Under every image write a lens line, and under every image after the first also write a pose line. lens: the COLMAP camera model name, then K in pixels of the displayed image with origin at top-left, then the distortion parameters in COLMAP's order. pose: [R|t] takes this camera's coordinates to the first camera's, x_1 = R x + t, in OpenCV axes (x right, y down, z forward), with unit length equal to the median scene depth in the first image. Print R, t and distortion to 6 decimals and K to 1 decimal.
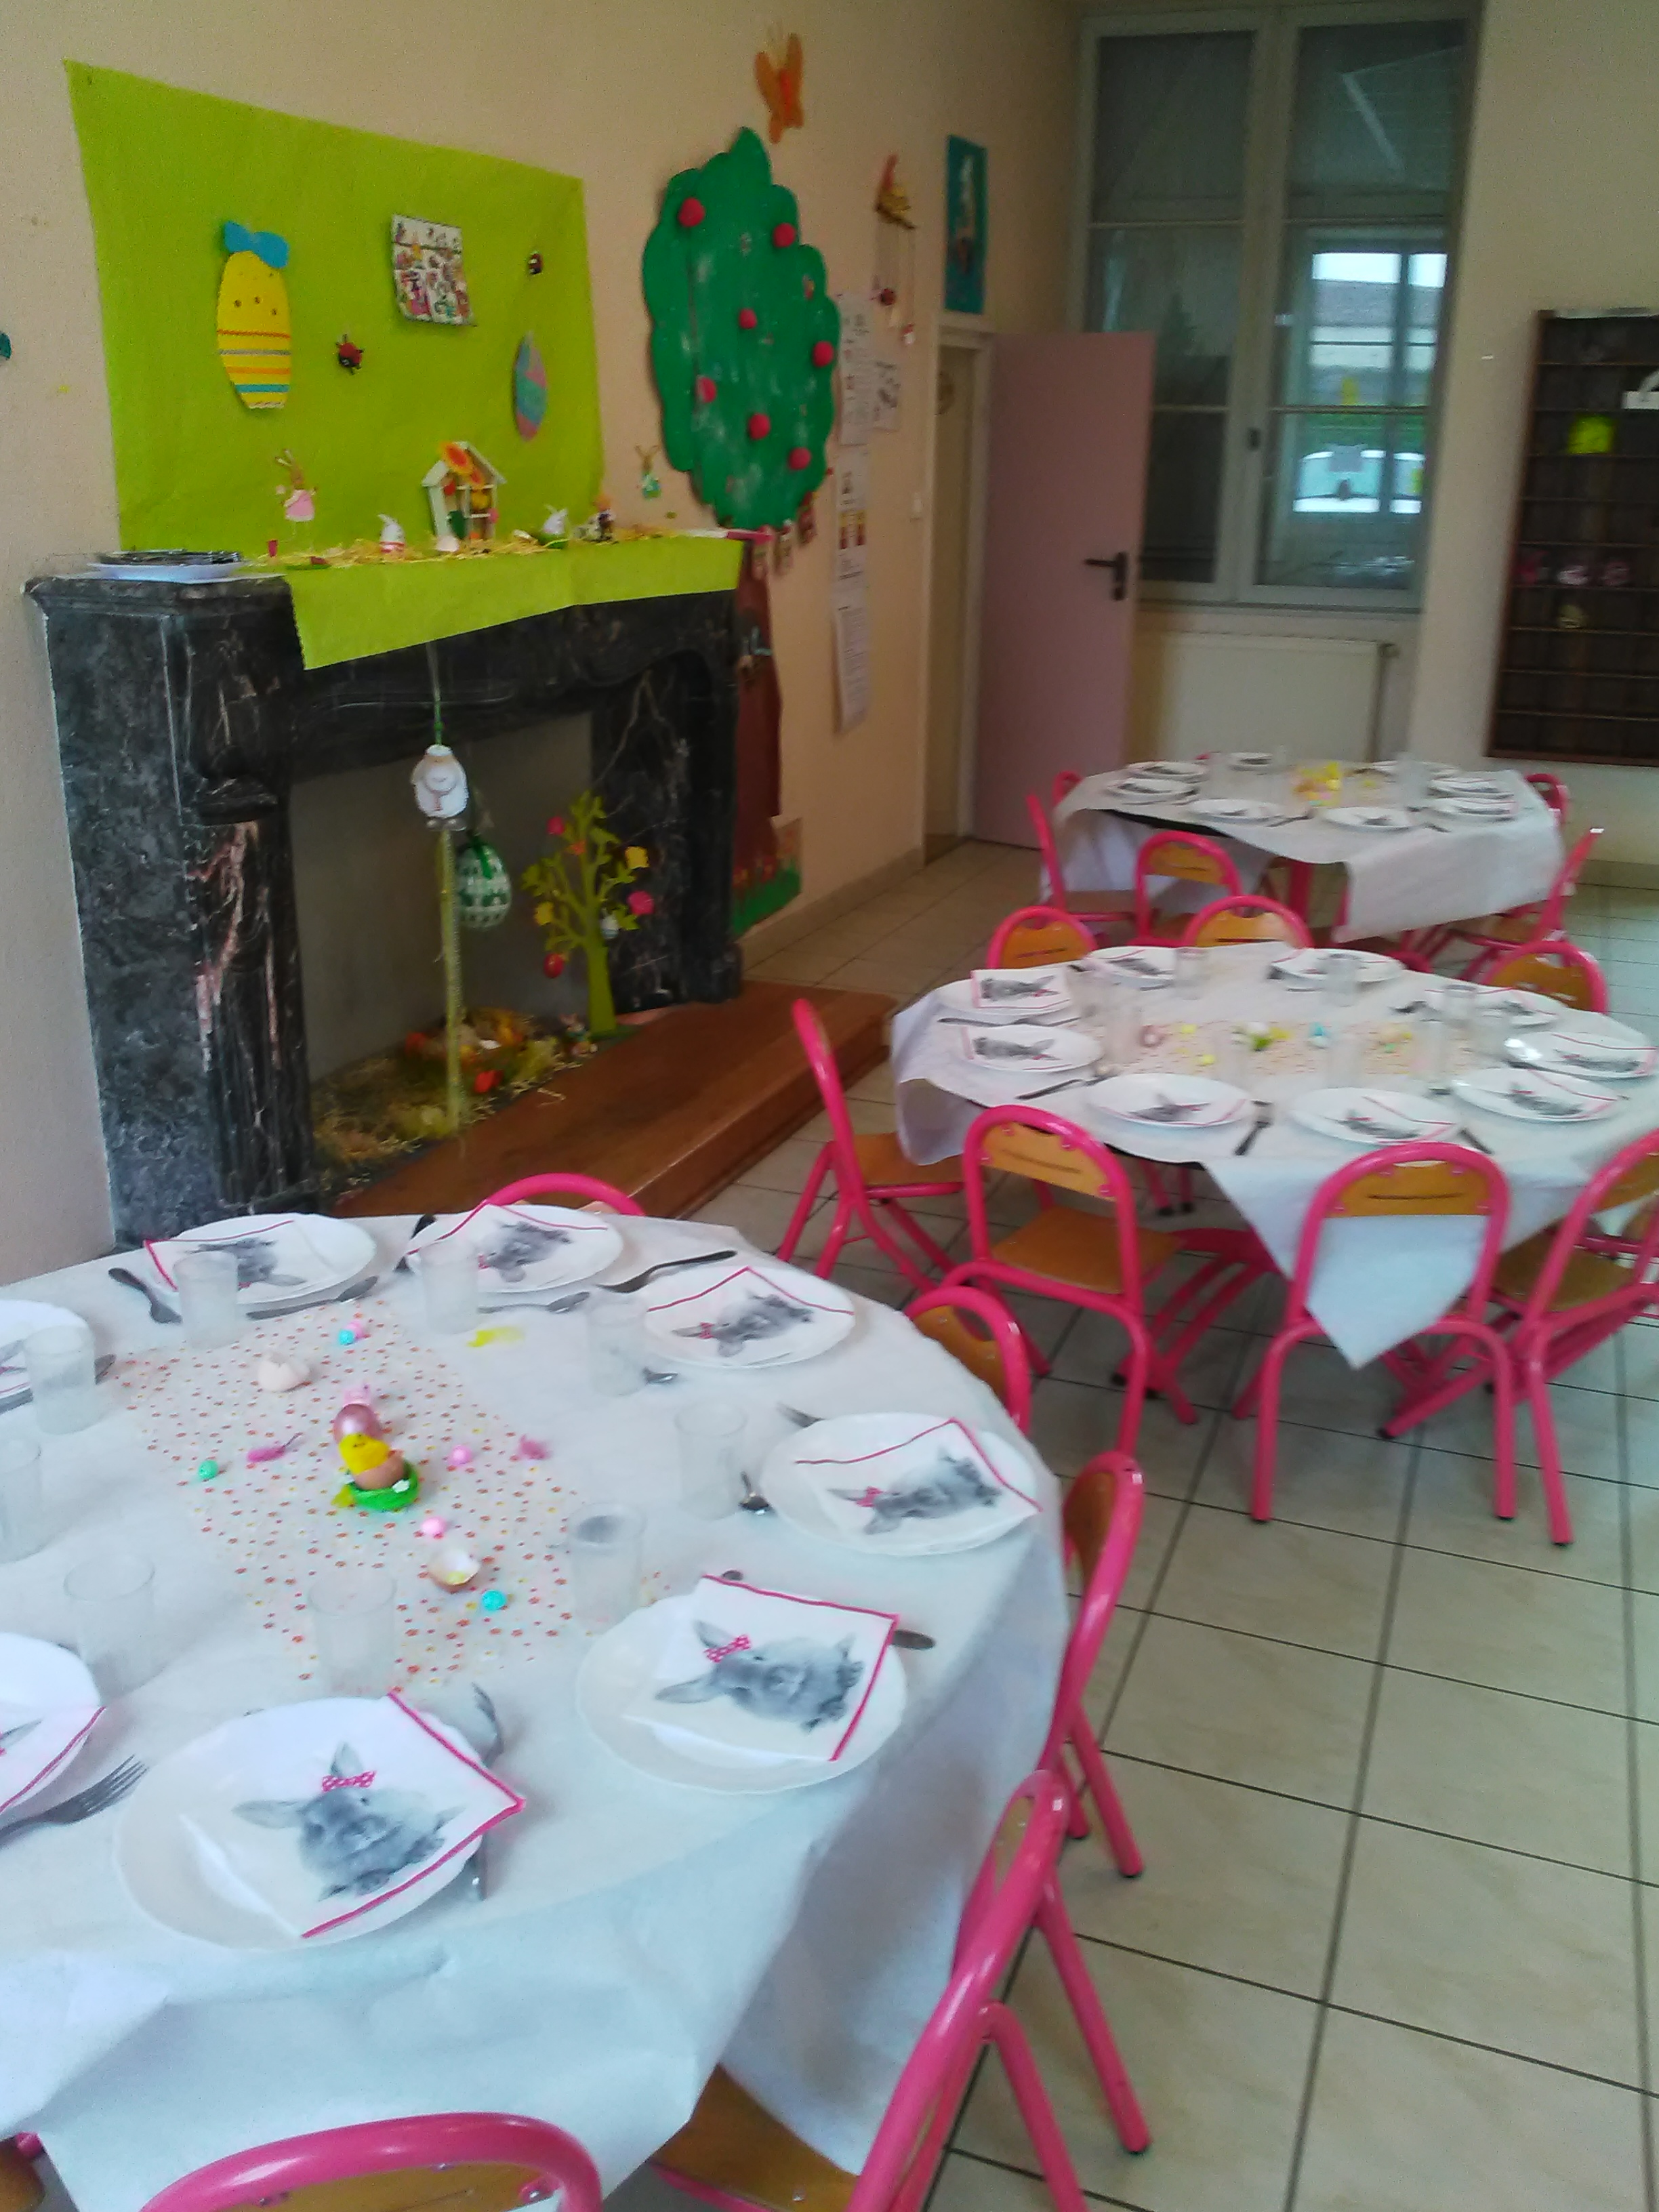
lens RADIAL K [[1925.0, 0, 829.5], [0, 1925.0, 1106.0], [0, 0, 1]] dist [-0.003430, -0.065860]
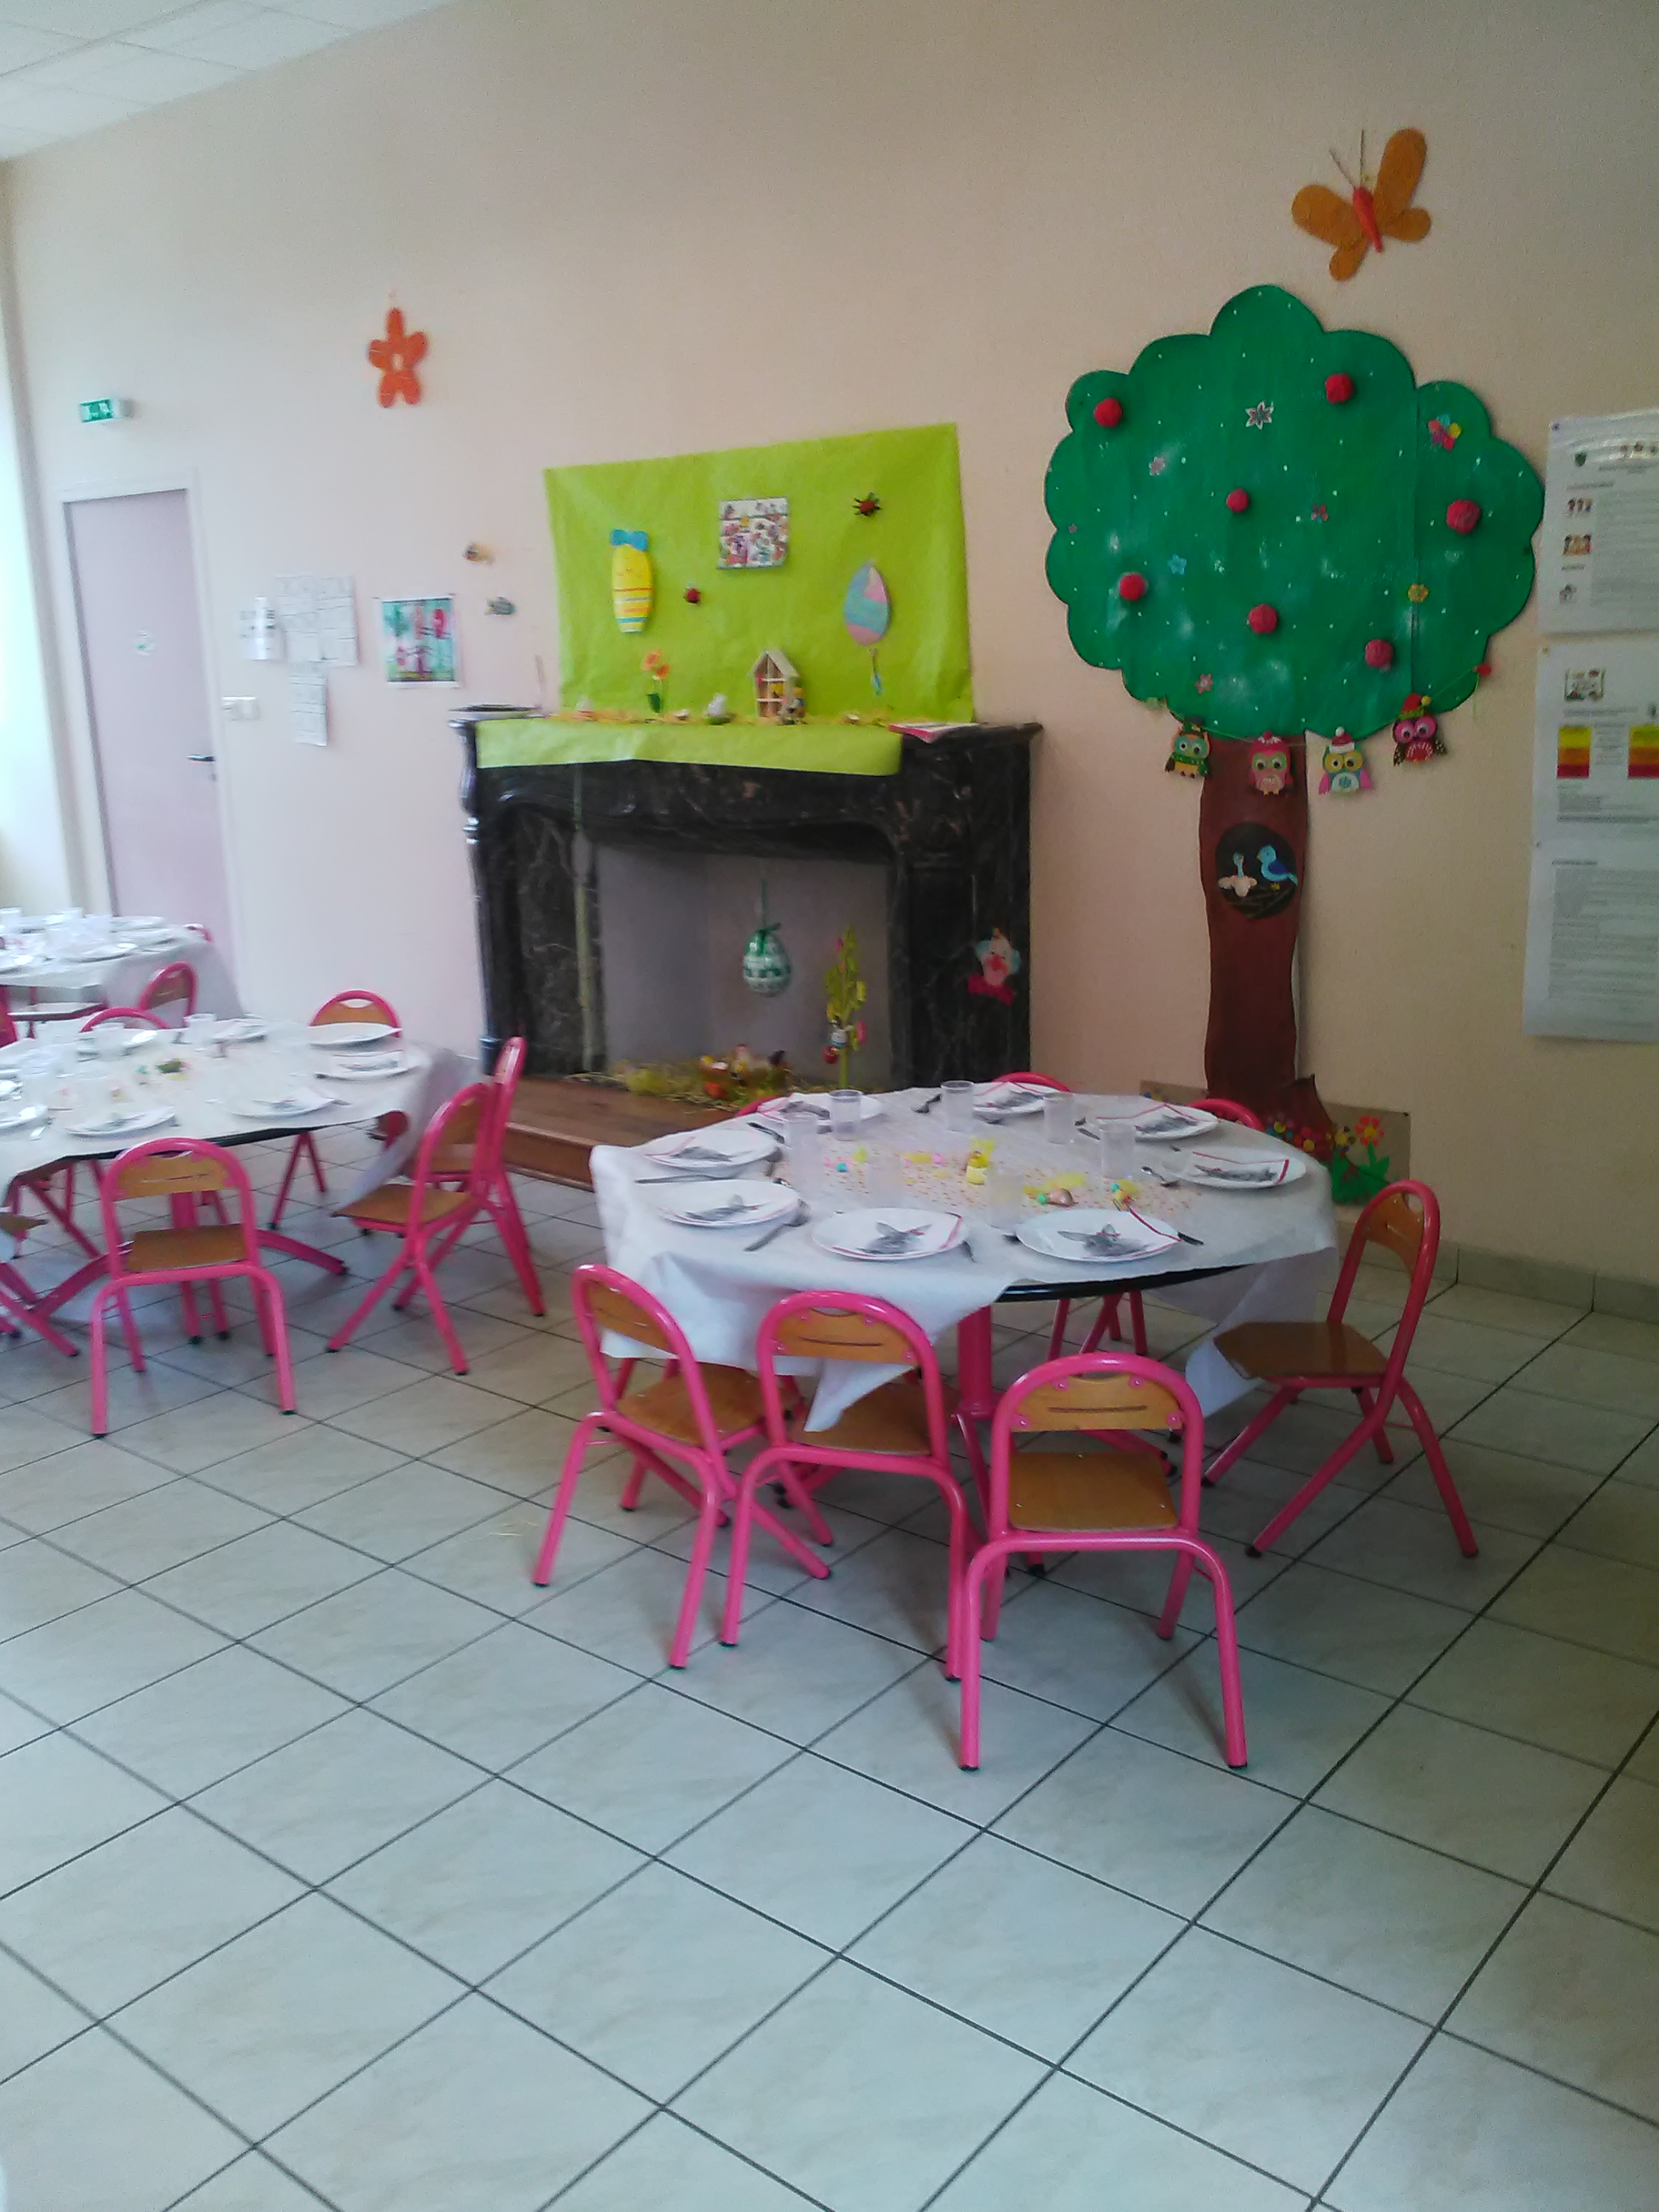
lens RADIAL K [[1925.0, 0, 829.5], [0, 1925.0, 1106.0], [0, 0, 1]] dist [-0.003430, -0.065860]
pose [[-0.321277, 0.234234, -0.917560, 1.199689], [-0.283050, 0.900881, 0.329084, -0.535059], [0.903695, 0.365442, -0.223132, 1.520992]]
